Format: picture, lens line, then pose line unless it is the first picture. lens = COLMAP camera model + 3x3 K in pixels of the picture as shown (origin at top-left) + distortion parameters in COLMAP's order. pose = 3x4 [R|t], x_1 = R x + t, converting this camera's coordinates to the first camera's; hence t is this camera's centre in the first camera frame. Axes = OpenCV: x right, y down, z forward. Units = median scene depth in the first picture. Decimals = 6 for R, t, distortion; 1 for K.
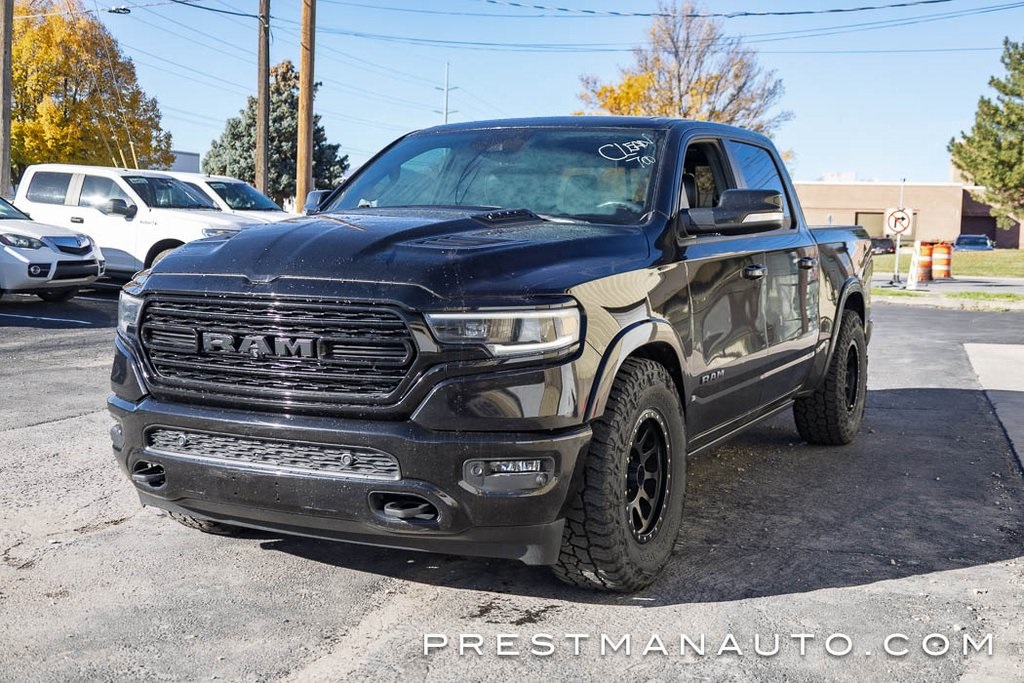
lens RADIAL K [[1328.6, 0, 512.3], [0, 1328.6, 338.2], [0, 0, 1]] dist [-0.007744, 0.000000]
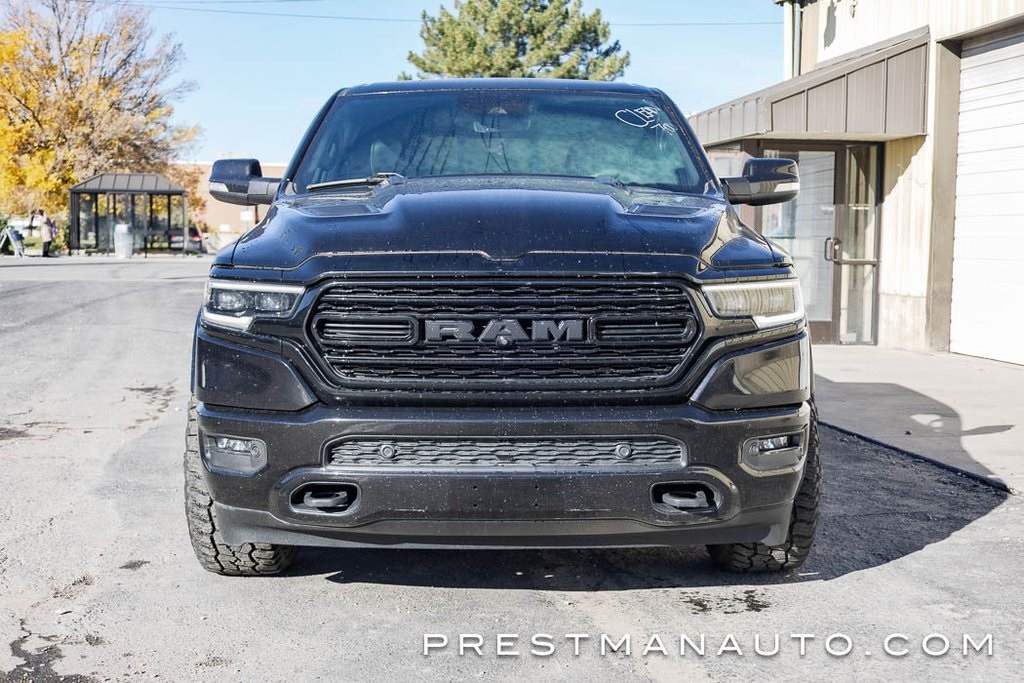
lens RADIAL K [[1509.1, 0, 512.3], [0, 1509.1, 344.0], [0, 0, 1]] dist [0.101789, 0.000000]
pose [[0.871120, -0.052562, 0.488249, -0.644094], [0.052486, 0.998526, 0.013852, 0.000385], [-0.488257, 0.013559, 0.872594, 0.129555]]
